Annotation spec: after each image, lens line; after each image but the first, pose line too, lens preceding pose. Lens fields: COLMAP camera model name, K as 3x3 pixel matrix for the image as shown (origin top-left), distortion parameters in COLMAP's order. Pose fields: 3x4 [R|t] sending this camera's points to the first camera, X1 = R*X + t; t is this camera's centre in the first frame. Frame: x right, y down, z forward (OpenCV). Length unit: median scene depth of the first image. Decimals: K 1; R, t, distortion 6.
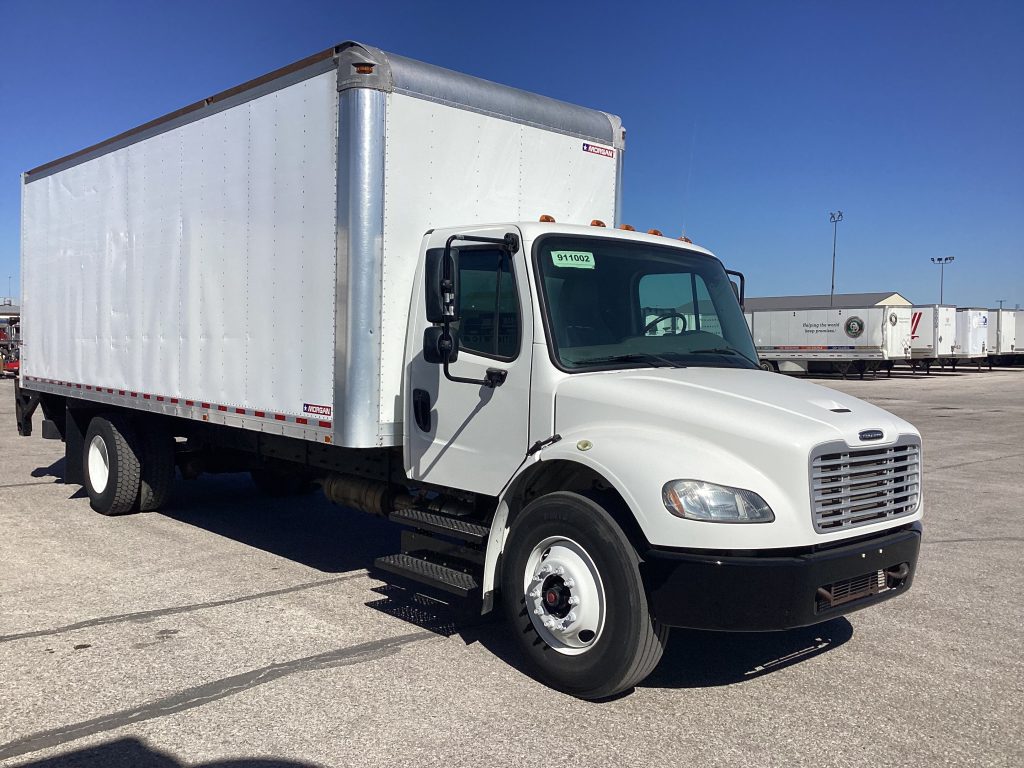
lens RADIAL K [[931.9, 0, 539.1], [0, 931.9, 356.7], [0, 0, 1]] dist [0.113581, 0.000000]
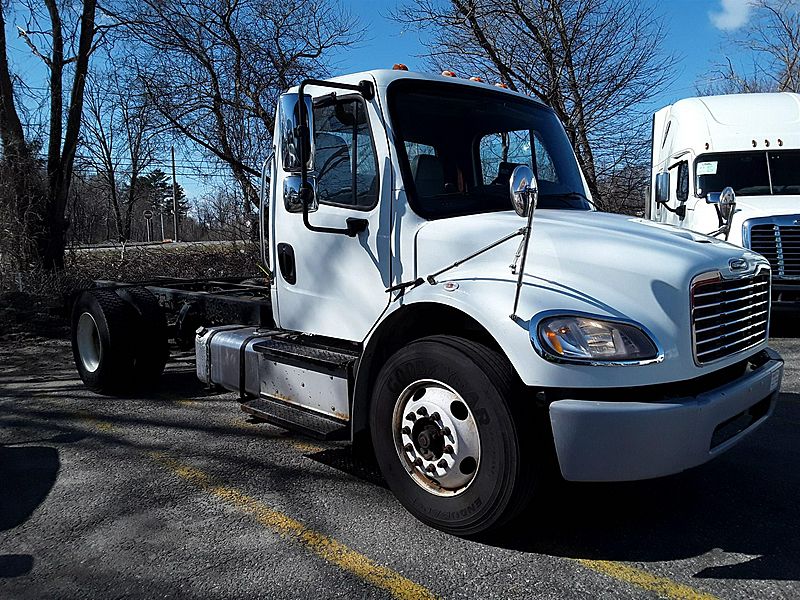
lens RADIAL K [[633.7, 0, 394.0], [0, 633.7, 307.9], [0, 0, 1]] dist [0.051711, -0.010221]
pose [[0.999128, -0.039309, 0.014092, -0.019116], [0.037501, 0.993077, 0.111321, 0.038714], [-0.018371, -0.110696, 0.993685, 0.326261]]
